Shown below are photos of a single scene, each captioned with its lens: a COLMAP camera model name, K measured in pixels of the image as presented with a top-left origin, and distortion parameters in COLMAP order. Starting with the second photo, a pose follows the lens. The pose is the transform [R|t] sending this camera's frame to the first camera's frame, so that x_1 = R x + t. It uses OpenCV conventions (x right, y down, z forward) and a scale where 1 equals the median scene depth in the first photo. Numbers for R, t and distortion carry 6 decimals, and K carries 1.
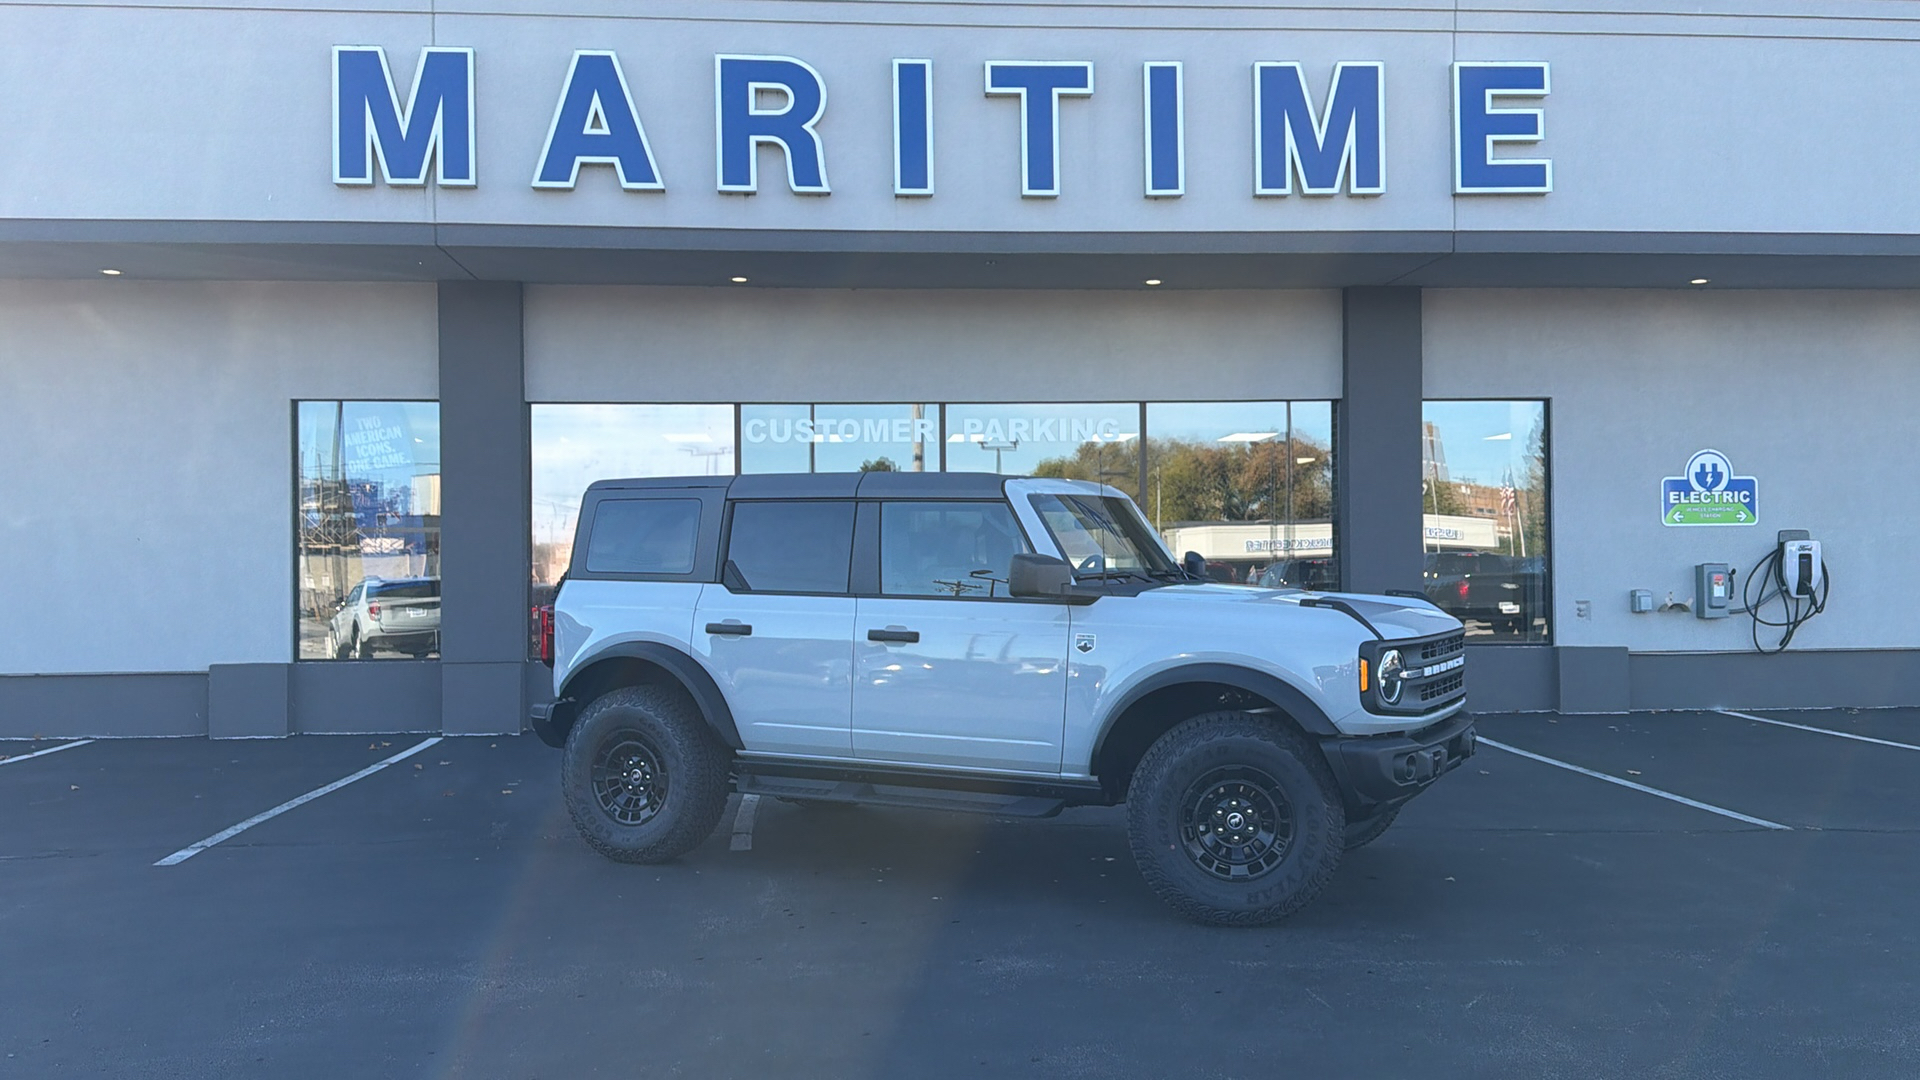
lens RADIAL K [[1640.0, 0, 977.5], [0, 1640.0, 562.3], [0, 0, 1]] dist [0.112408, -0.175206]
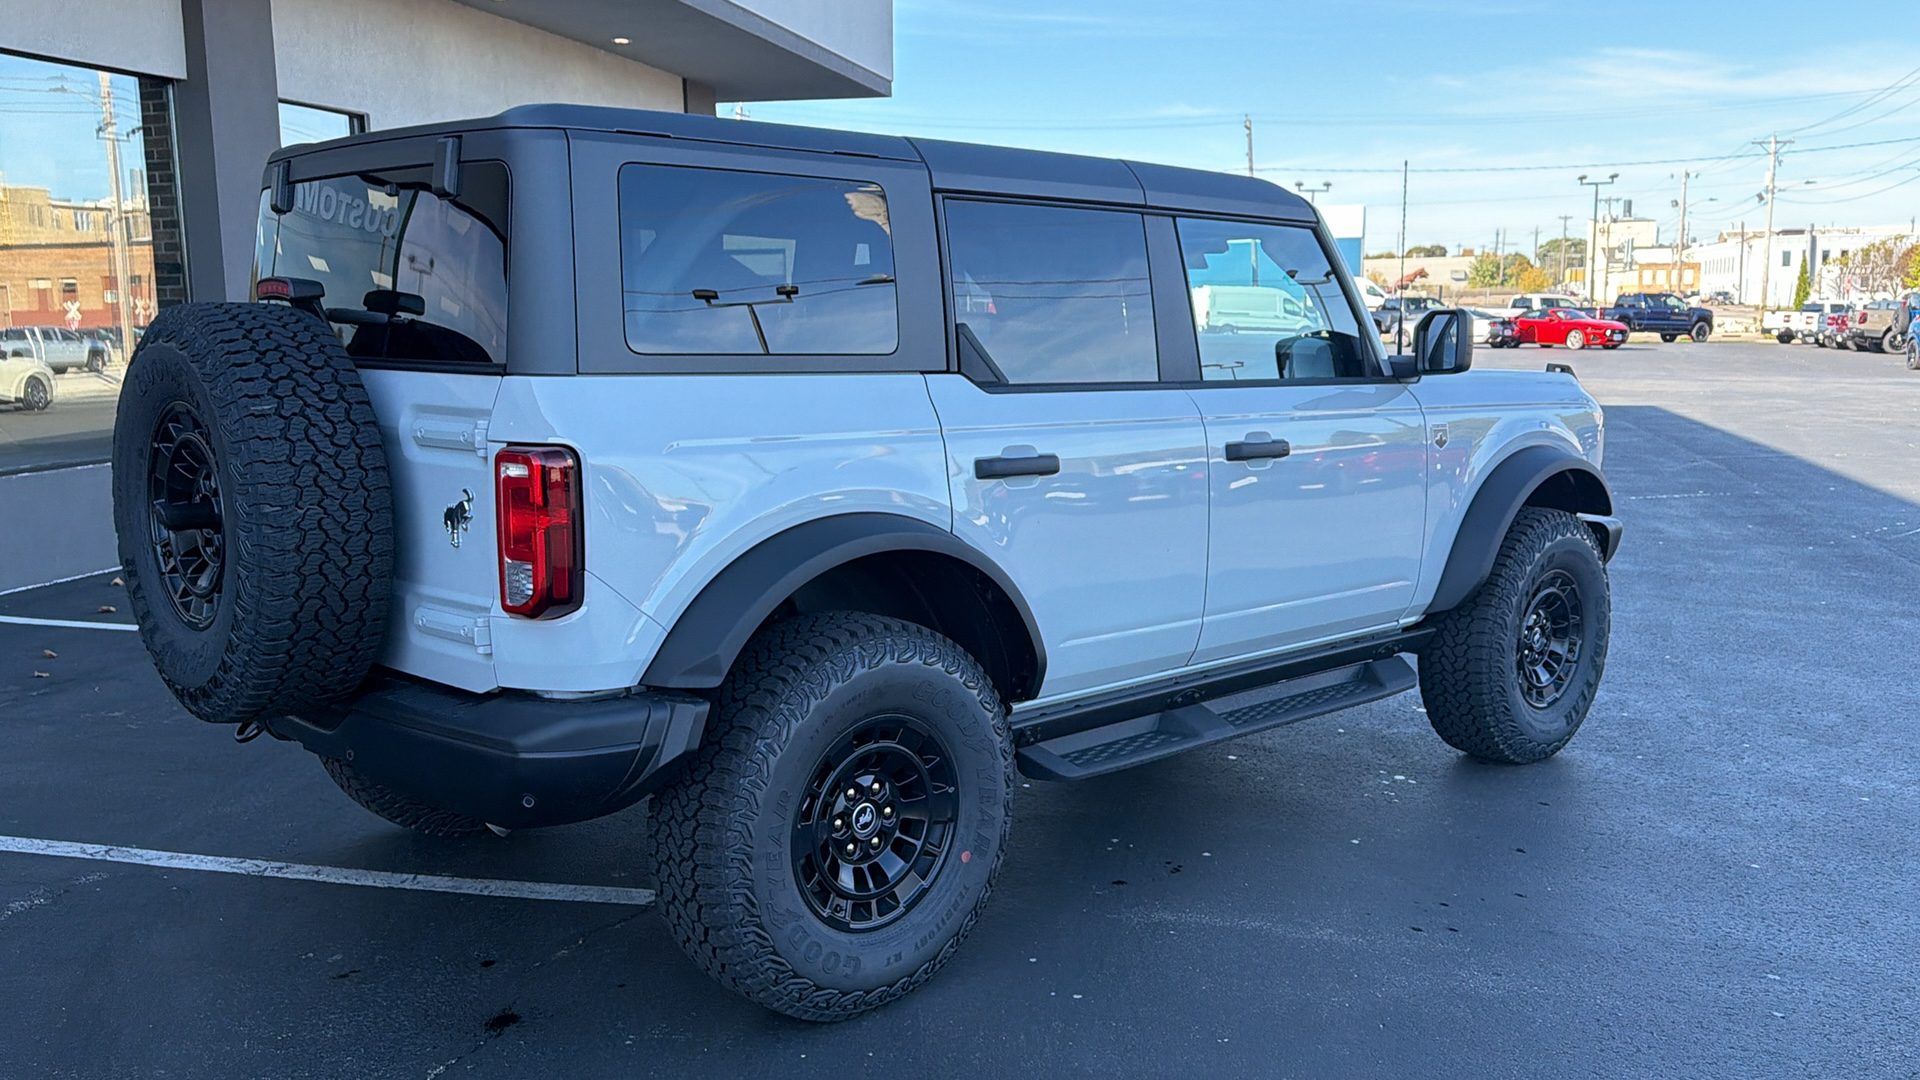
lens RADIAL K [[1640.0, 0, 977.5], [0, 1640.0, 562.3], [0, 0, 1]] dist [0.112408, -0.175206]
pose [[0.331339, -0.136018, 0.933656, -0.600996], [0.003346, 0.989717, 0.142997, -0.000926], [-0.943506, -0.044256, 0.328387, 0.833556]]
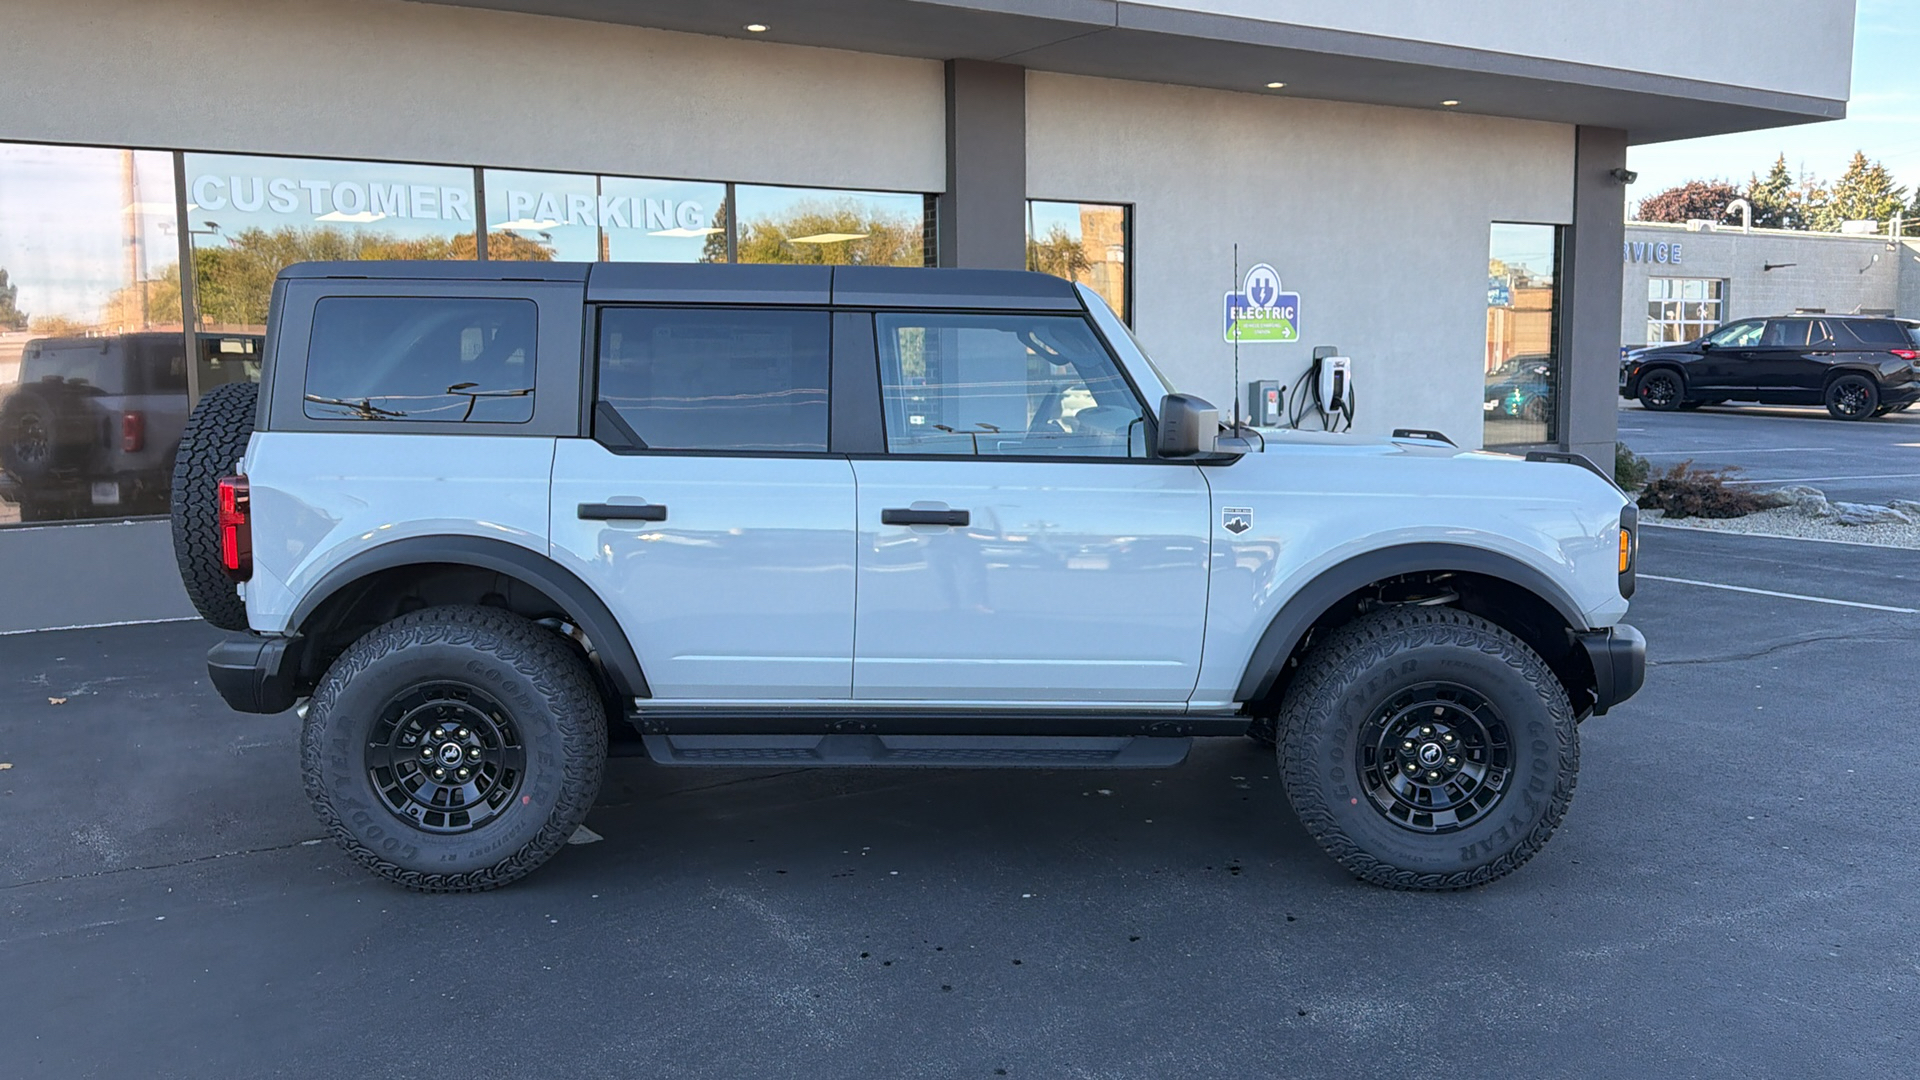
lens RADIAL K [[1626.0, 0, 960.0], [0, 1626.0, 540.0], [0, 0, 1]] dist [0.127945, -0.179841]
pose [[0.889427, -0.046830, 0.454671, -0.314823], [-0.002322, 0.994262, 0.106950, -0.015633], [-0.457071, -0.096180, 0.884215, 0.380403]]
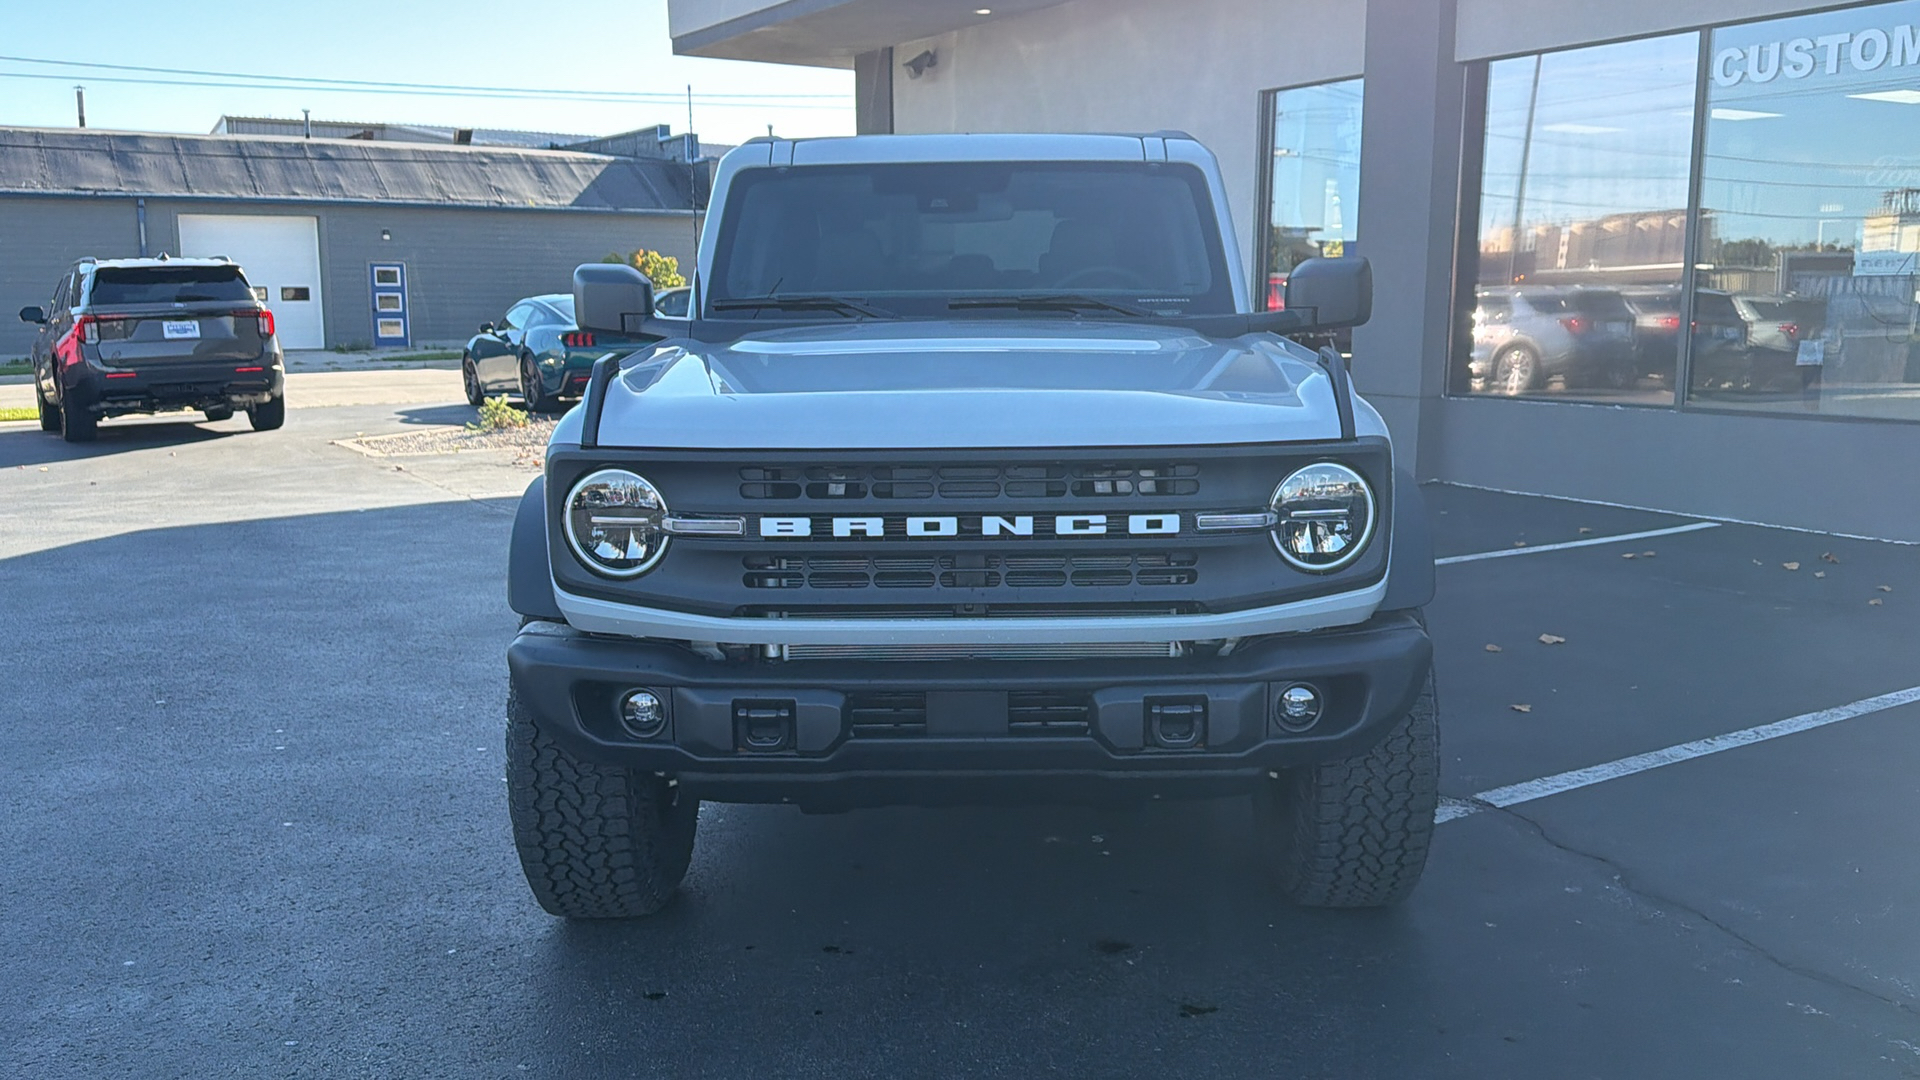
lens RADIAL K [[1642.5, 0, 960.0], [0, 1642.5, 540.0], [0, 0, 1]] dist [0.080644, -0.087644]
pose [[0.443823, 0.145037, -0.884299, 0.596205], [0.000000, 0.986815, 0.161851, -0.002962], [0.896114, -0.071833, 0.437972, 0.729284]]
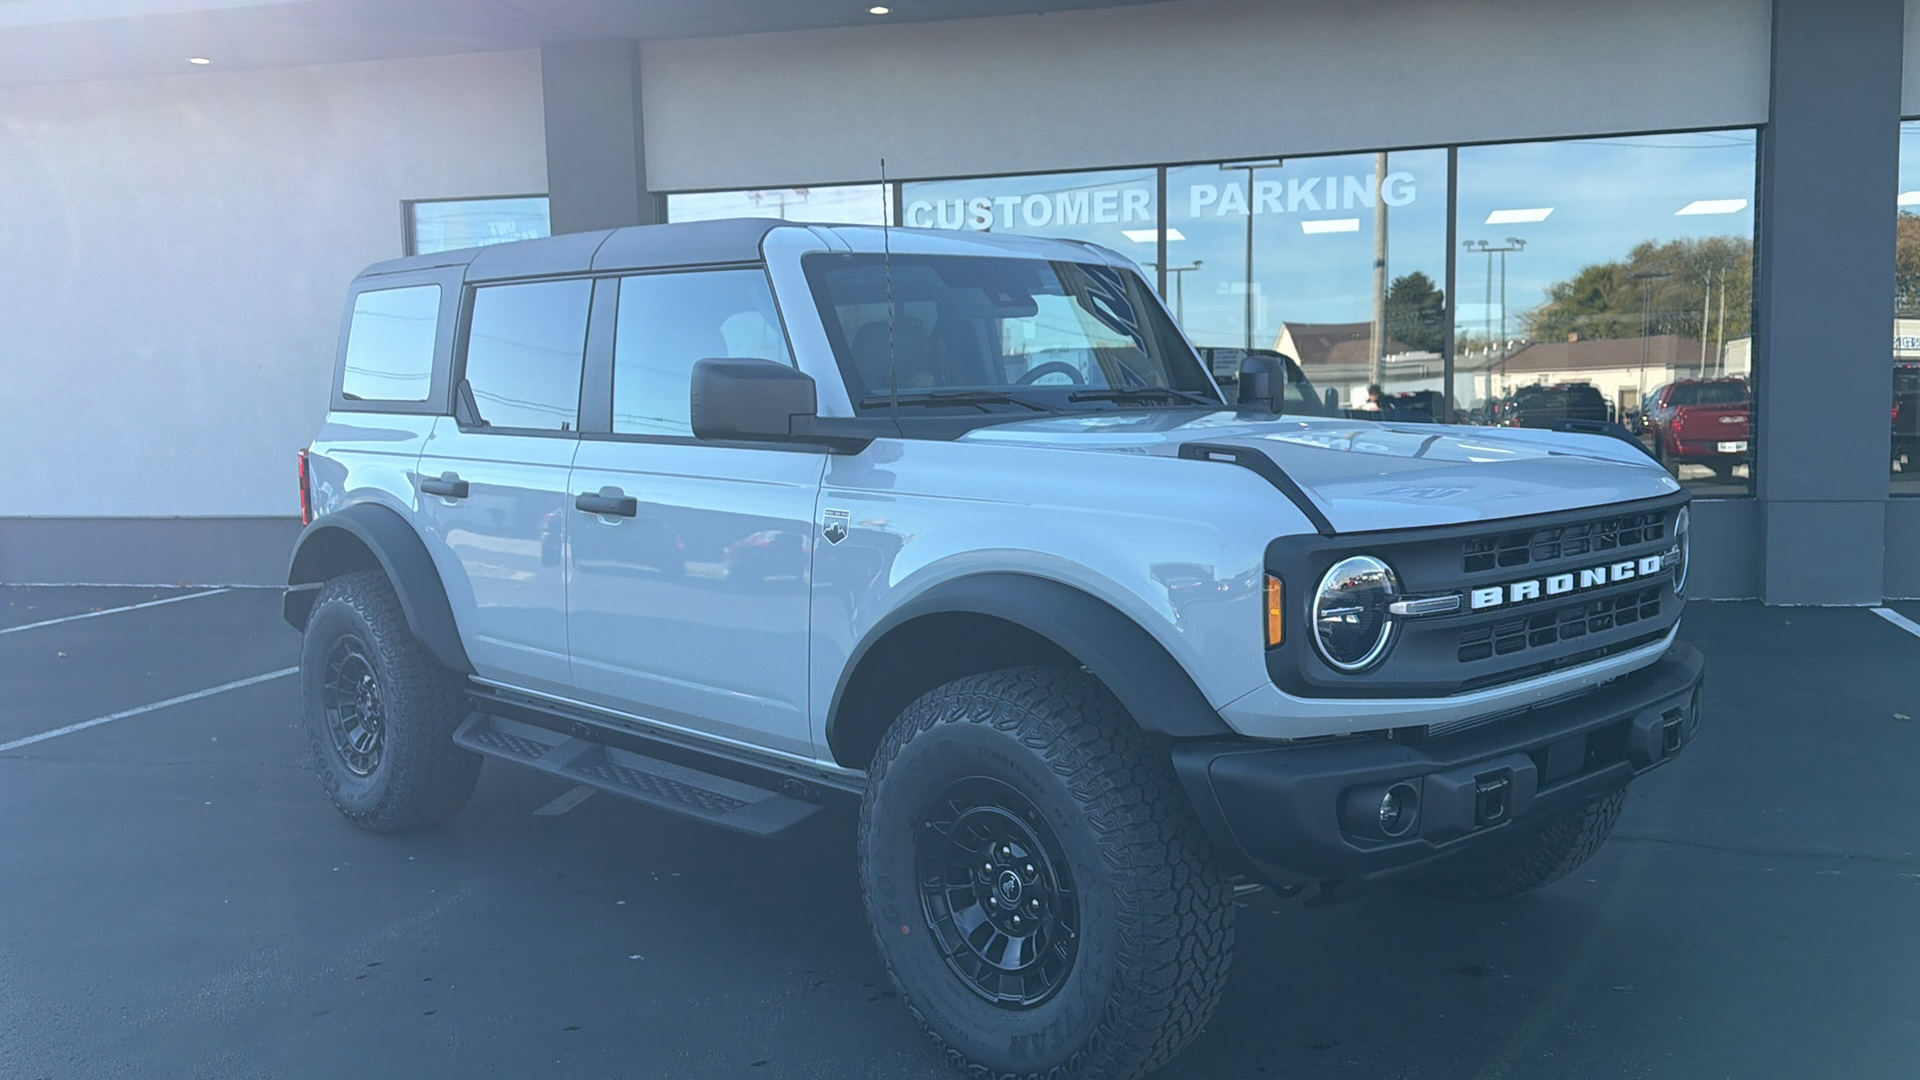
lens RADIAL K [[1640.0, 0, 977.5], [0, 1640.0, 562.3], [0, 0, 1]] dist [0.112408, -0.175206]
pose [[0.946505, 0.021220, -0.321992, 0.249673], [0.012221, 0.994763, 0.101480, 0.006544], [0.322458, -0.099986, 0.941288, 0.453217]]
